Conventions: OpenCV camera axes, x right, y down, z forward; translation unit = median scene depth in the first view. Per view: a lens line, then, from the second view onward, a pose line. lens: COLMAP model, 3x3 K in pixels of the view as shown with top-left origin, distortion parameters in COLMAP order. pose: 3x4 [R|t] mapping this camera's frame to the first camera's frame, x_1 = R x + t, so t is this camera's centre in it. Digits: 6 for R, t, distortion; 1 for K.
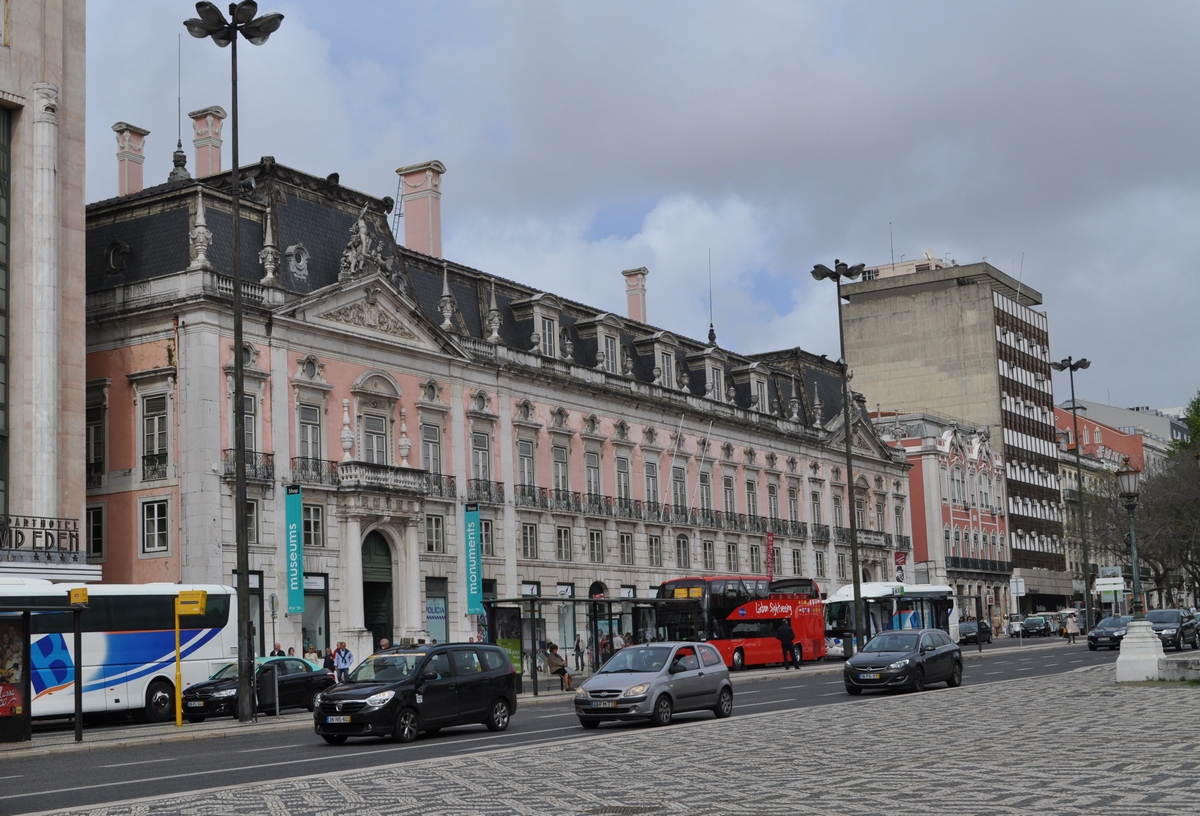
lens RADIAL K [[1771.0, 0, 600.0], [0, 1771.0, 408.0], [0, 0, 1]] dist [-0.150188, -0.003123]
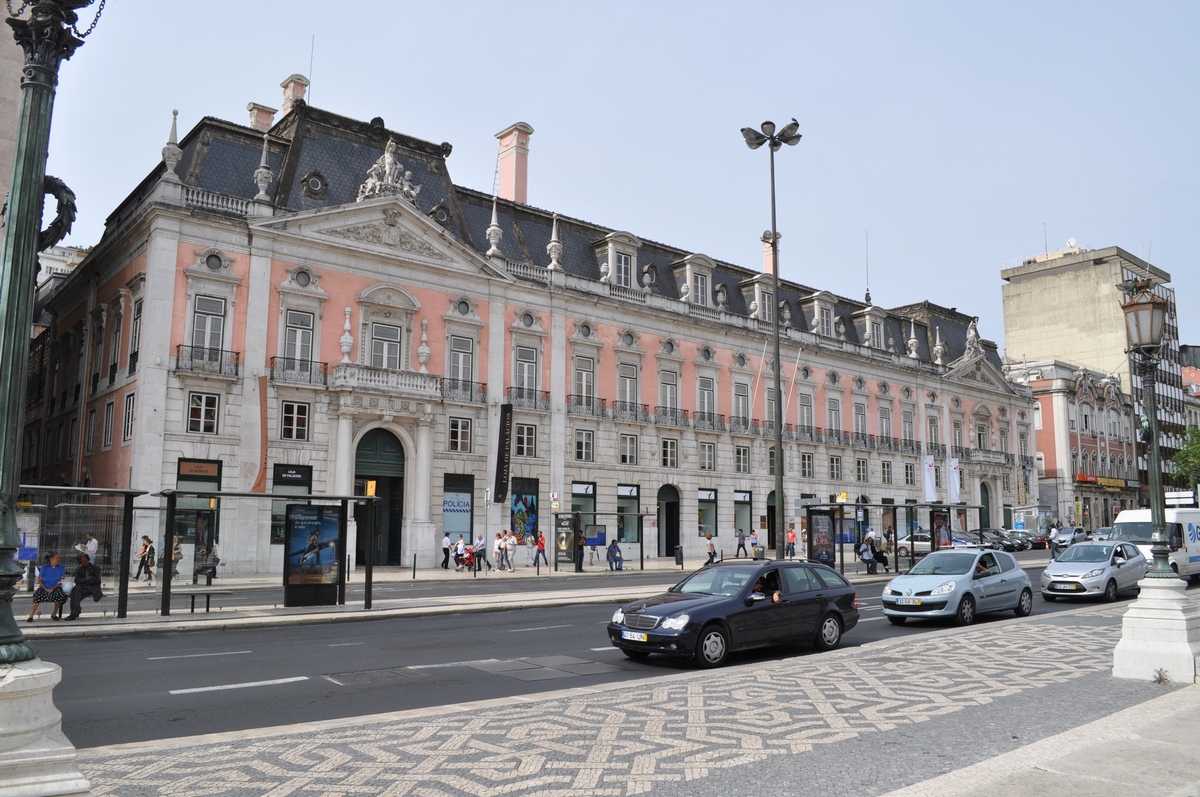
lens RADIAL K [[954.2, 0, 600.9], [0, 954.2, 384.0], [0, 0, 1]] dist [-0.100592, -0.002005]
pose [[0.938554, -0.004483, -0.345104, 0.173000], [0.001742, 0.999964, -0.008253, 0.039952], [0.345129, 0.007145, 0.938528, 0.423021]]
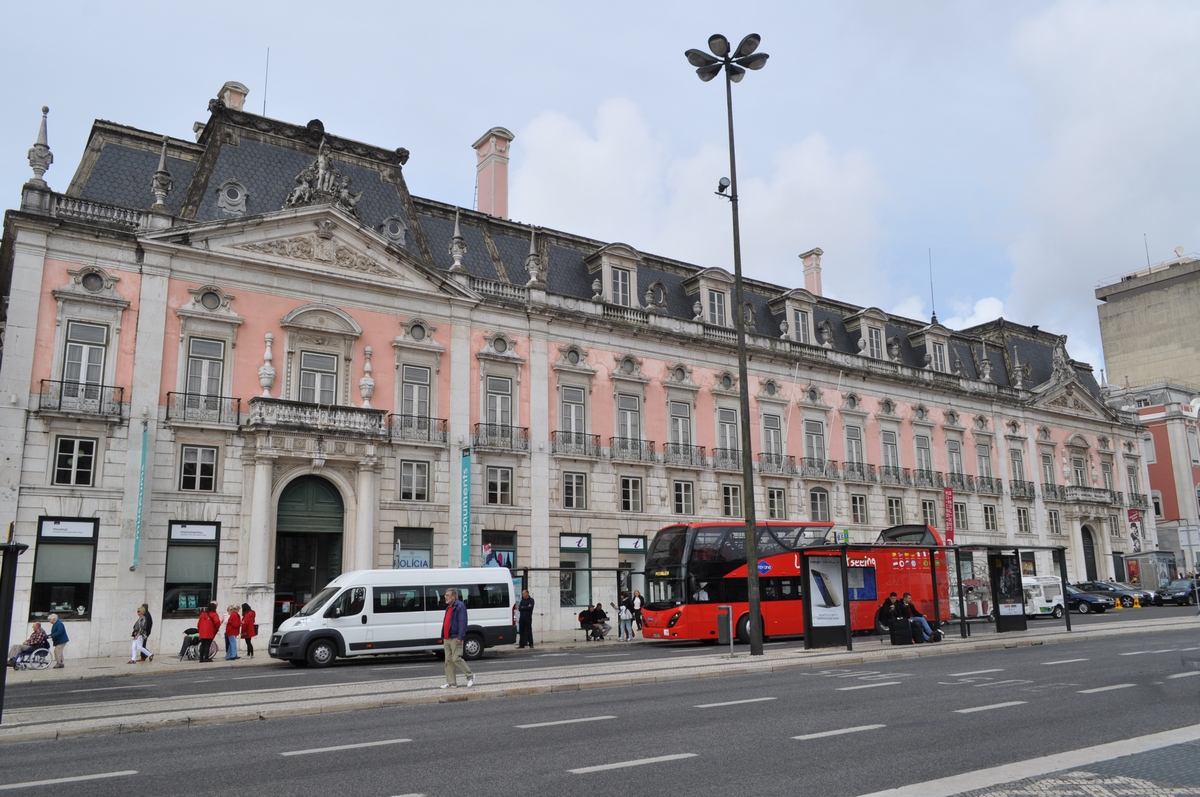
lens RADIAL K [[927.9, 0, 600.0], [0, 927.9, 398.5], [0, 0, 1]] dist [-0.024822, -0.002092]
pose [[0.896463, -0.063988, -0.438474, 0.188188], [0.039716, 0.997139, -0.064317, 0.056583], [0.441335, 0.040243, 0.896439, 0.539550]]
